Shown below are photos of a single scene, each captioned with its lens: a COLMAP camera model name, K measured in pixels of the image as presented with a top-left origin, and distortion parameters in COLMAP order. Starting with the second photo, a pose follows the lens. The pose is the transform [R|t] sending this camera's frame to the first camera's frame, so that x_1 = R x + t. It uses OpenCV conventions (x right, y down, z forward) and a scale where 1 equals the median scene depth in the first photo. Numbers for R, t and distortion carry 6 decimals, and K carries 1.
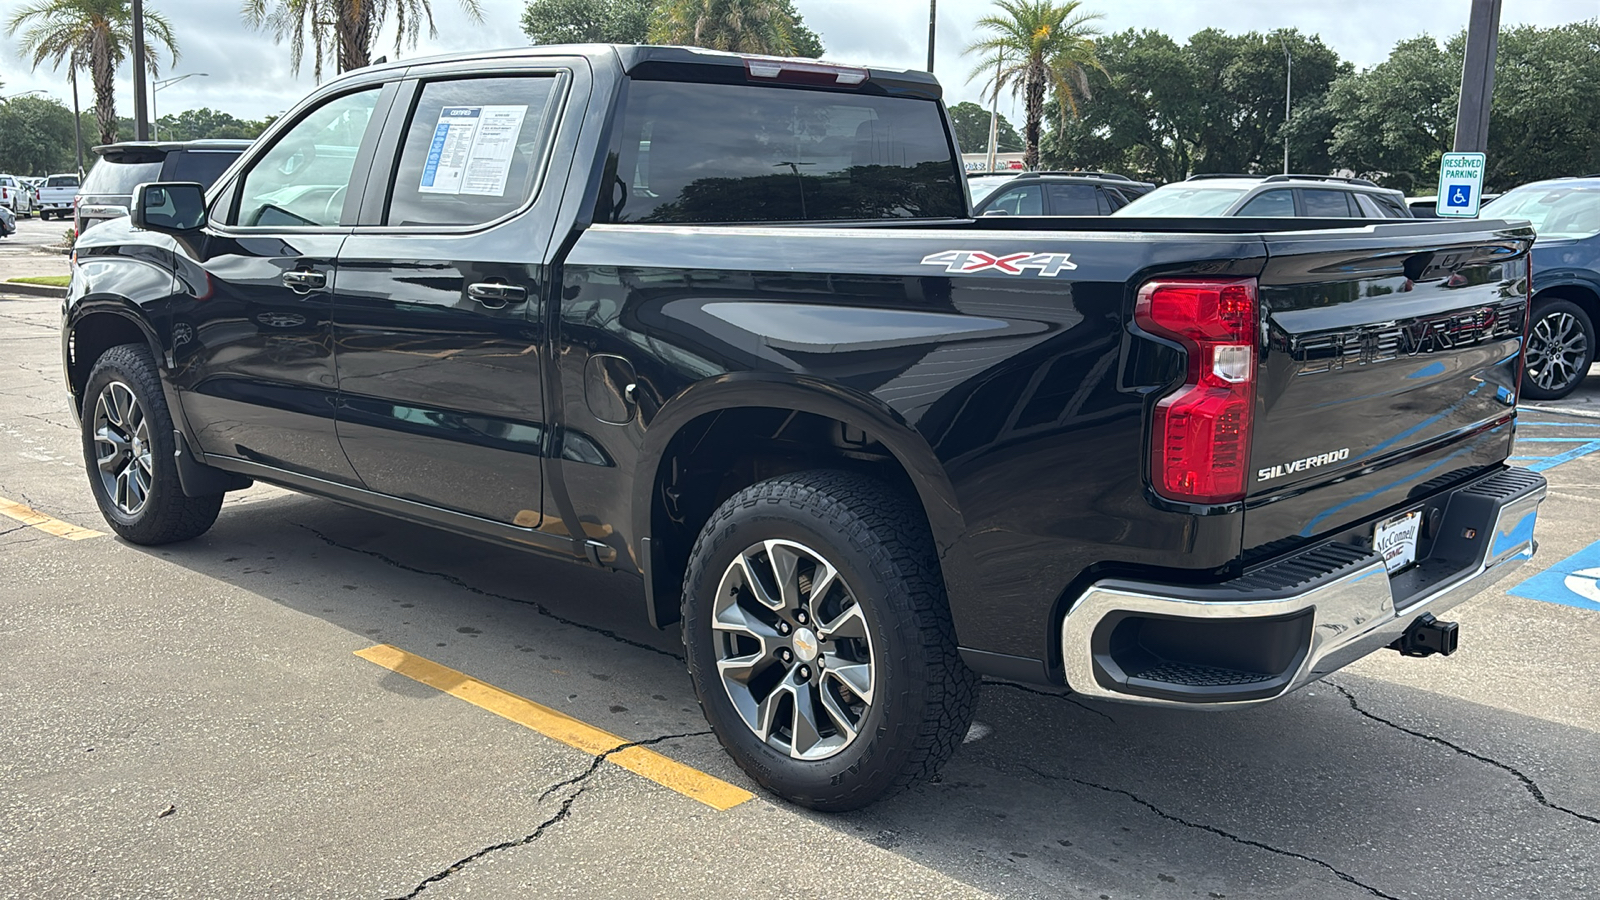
lens RADIAL K [[1510.9, 0, 800.0], [0, 1510.9, 450.0], [0, 0, 1]] dist [0.075838, -0.106256]
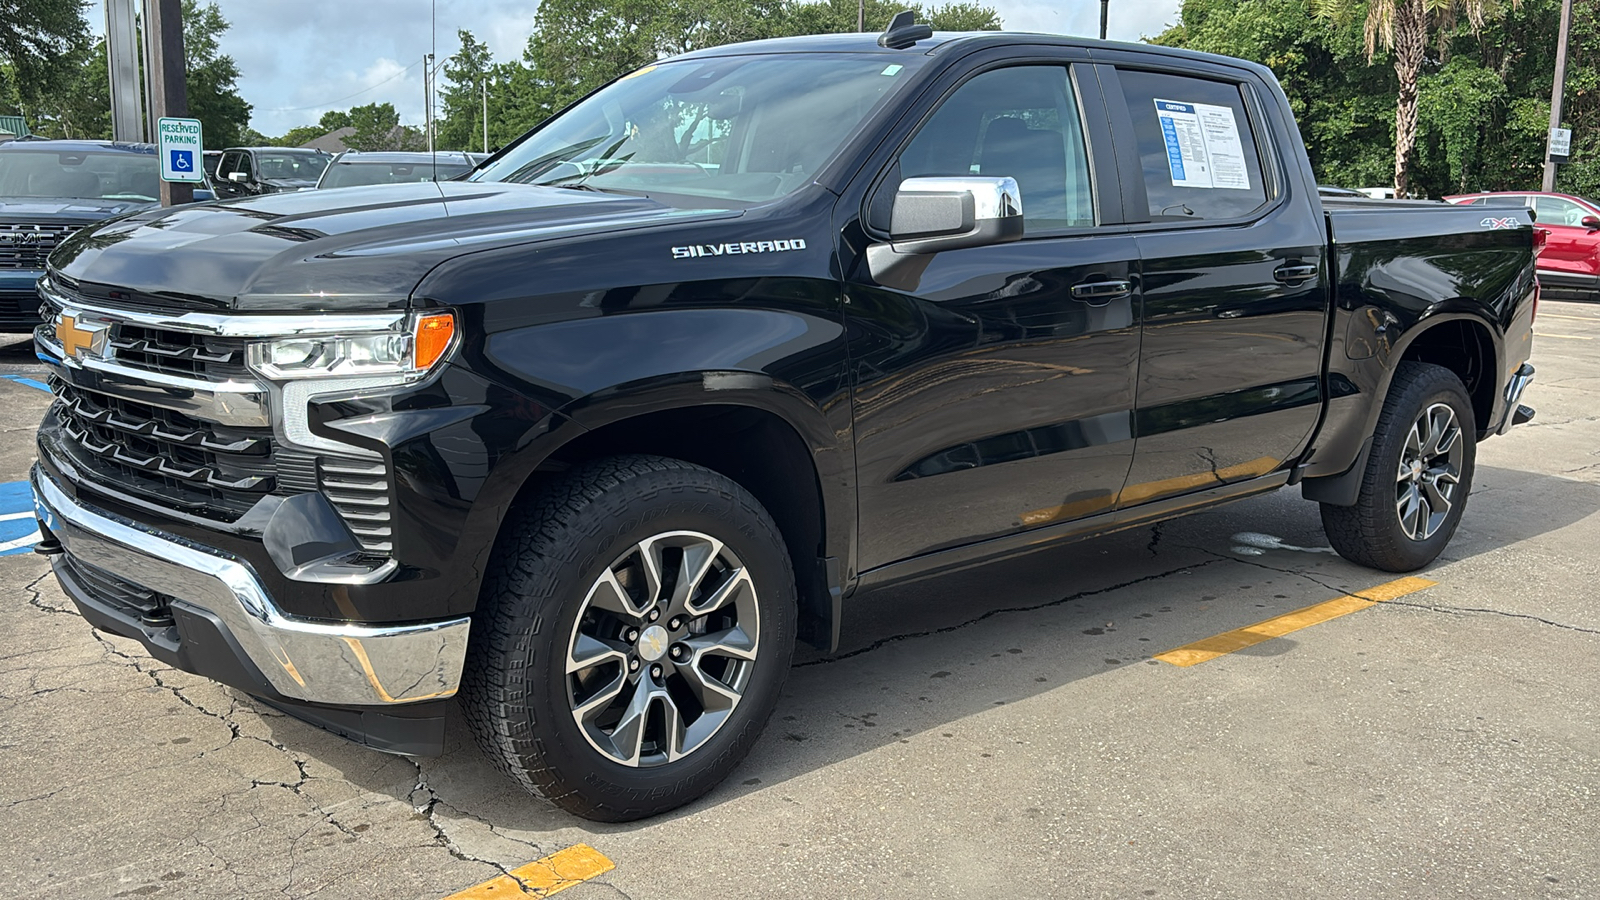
lens RADIAL K [[1510.9, 0, 800.0], [0, 1510.9, 450.0], [0, 0, 1]] dist [0.075838, -0.106256]
pose [[0.084844, -0.187706, 0.978554, -0.567849], [0.151846, 0.973060, 0.173487, -0.094202], [-0.984756, 0.133870, 0.111060, 0.514216]]
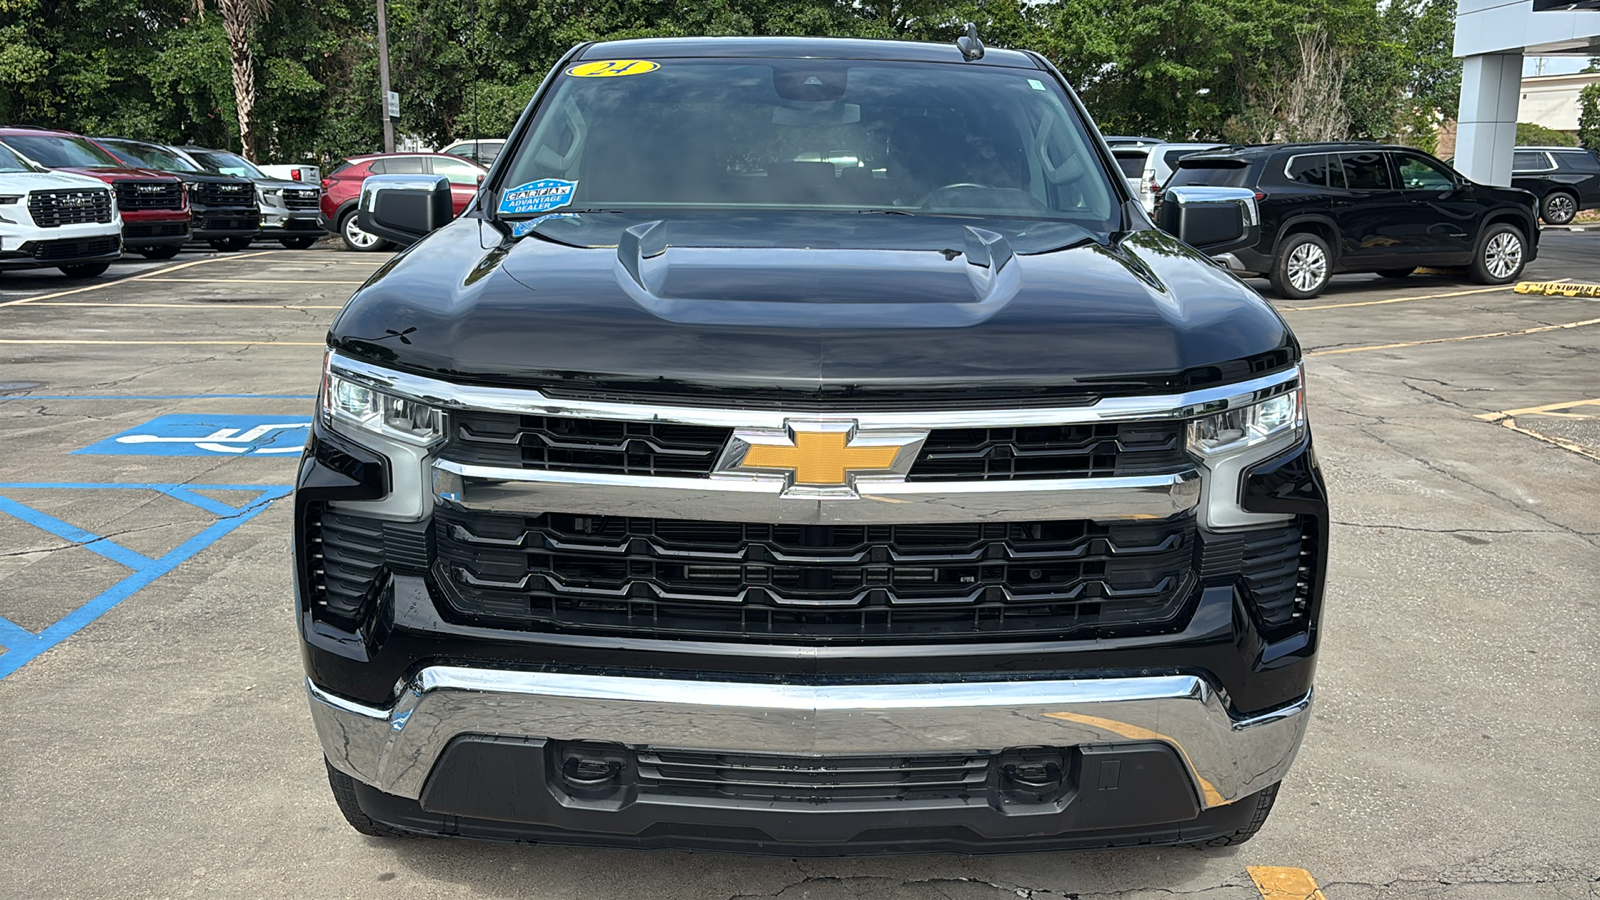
lens RADIAL K [[1510.9, 0, 800.0], [0, 1510.9, 450.0], [0, 0, 1]] dist [0.075838, -0.106256]
pose [[-0.734830, -0.152656, 0.660848, -0.419373], [0.098259, 0.940103, 0.326423, -0.157161], [-0.671096, 0.304799, -0.675817, 0.831800]]
